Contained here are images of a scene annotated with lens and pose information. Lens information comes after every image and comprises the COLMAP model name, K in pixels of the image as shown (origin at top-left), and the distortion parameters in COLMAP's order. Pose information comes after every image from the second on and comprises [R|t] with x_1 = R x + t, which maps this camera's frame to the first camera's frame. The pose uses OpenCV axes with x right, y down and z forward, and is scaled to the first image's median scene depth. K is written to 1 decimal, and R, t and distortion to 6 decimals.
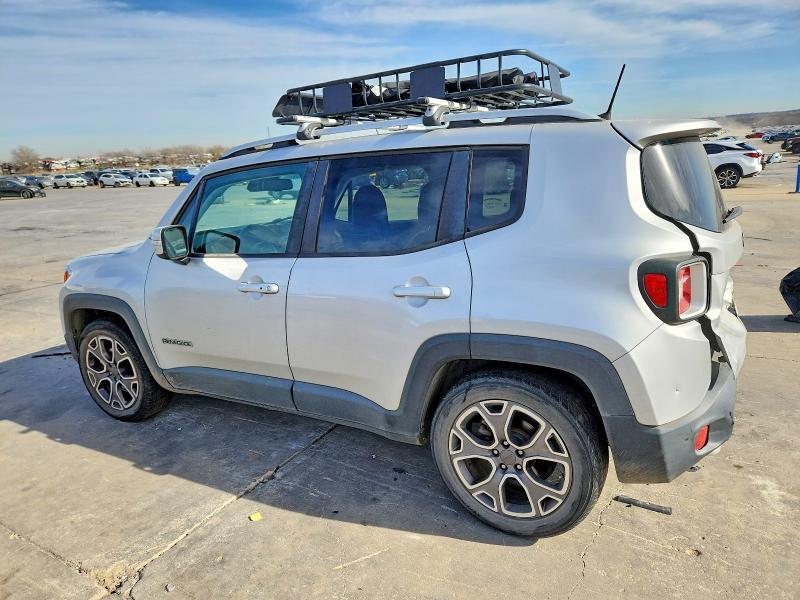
lens RADIAL K [[612.8, 0, 393.9], [0, 612.8, 300.8], [0, 0, 1]] dist [0.037204, -0.006140]
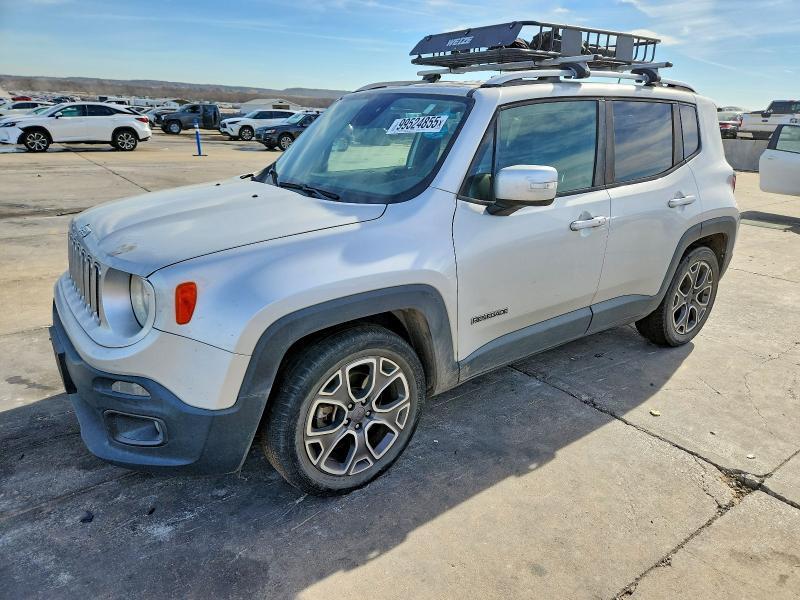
lens RADIAL K [[612.8, 0, 393.9], [0, 612.8, 300.8], [0, 0, 1]] dist [0.037204, -0.006140]
pose [[0.296660, -0.213341, 0.930848, -1.042101], [0.172627, 0.970650, 0.167448, -0.097968], [-0.939251, 0.111015, 0.324782, 0.790132]]
